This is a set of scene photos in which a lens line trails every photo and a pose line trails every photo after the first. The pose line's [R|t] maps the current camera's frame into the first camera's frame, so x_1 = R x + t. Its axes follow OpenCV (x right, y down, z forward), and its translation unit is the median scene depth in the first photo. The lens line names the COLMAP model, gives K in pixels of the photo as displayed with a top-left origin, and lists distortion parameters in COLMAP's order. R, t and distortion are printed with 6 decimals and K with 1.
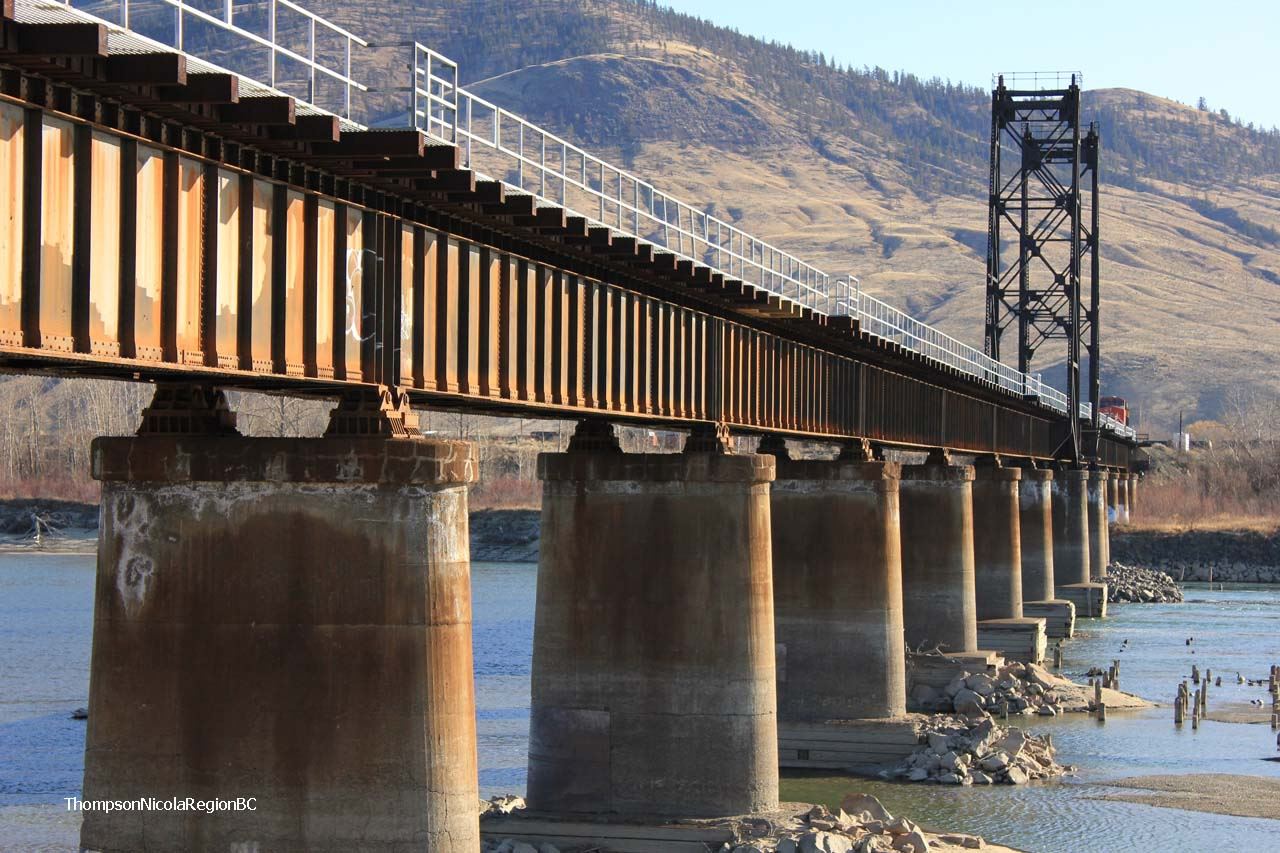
lens RADIAL K [[3393.4, 0, 696.0], [0, 3393.4, 443.4], [0, 0, 1]] dist [0.141722, 0.066288]
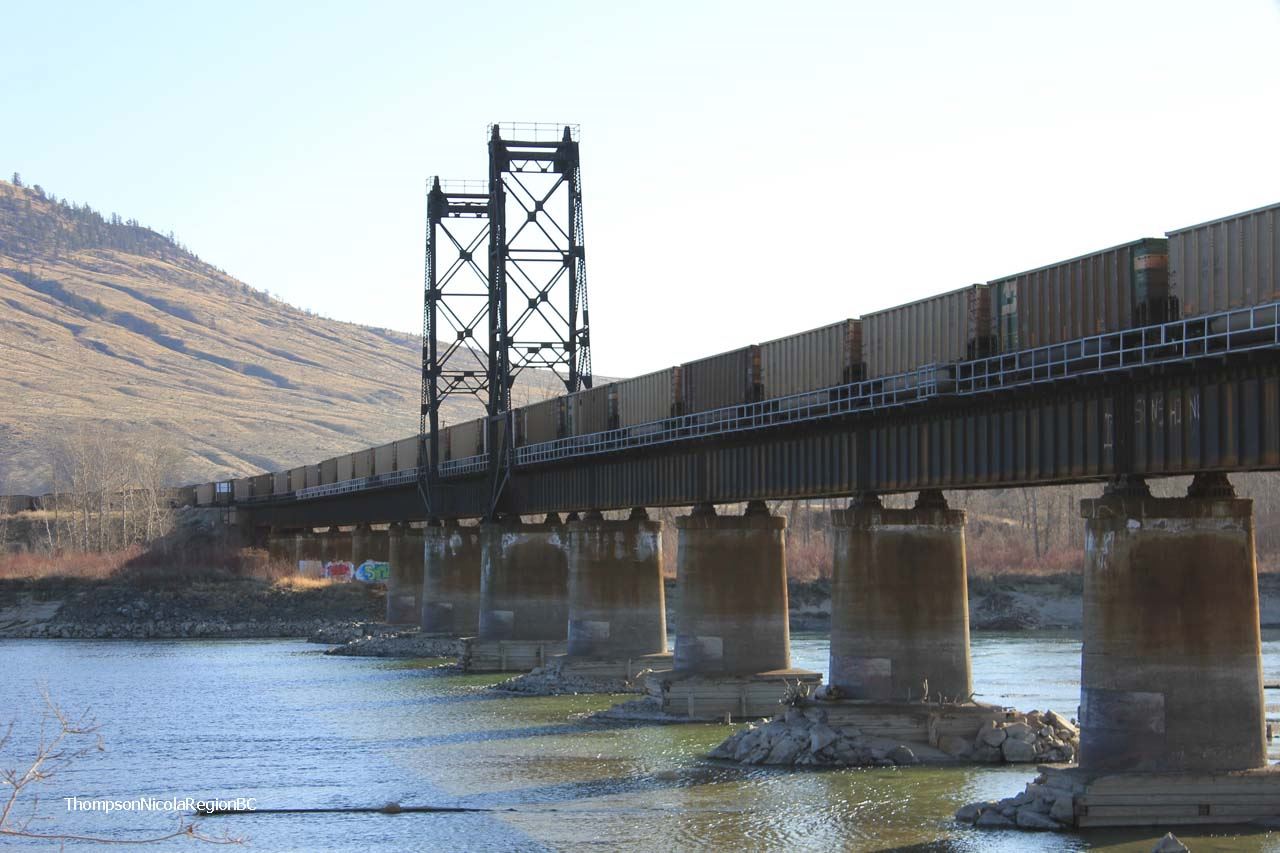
lens RADIAL K [[3171.8, 0, 667.0], [0, 3171.8, 457.3], [0, 0, 1]] dist [0.085408, 0.445710]
pose [[0.896612, -0.003792, 0.442800, -0.344972], [0.011869, 0.999810, -0.015471, 0.004105], [-0.442657, 0.019127, 0.896487, 0.191931]]
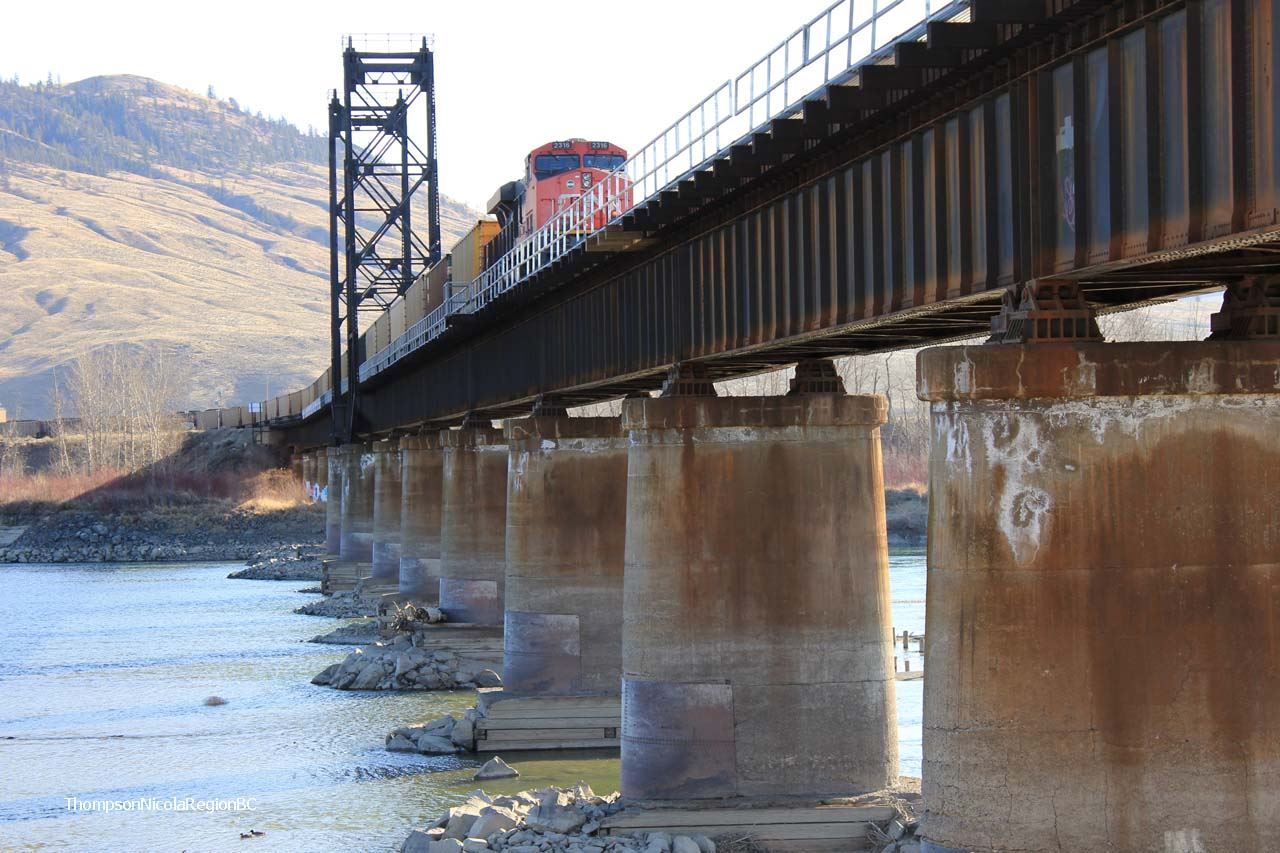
lens RADIAL K [[3323.7, 0, 676.2], [0, 3323.7, 442.7], [0, 0, 1]] dist [0.136398, 0.386209]
pose [[0.942784, -0.025819, 0.332404, -0.176900], [0.025371, 0.999662, 0.005688, 0.005240], [-0.332438, 0.003071, 0.943120, 0.094749]]
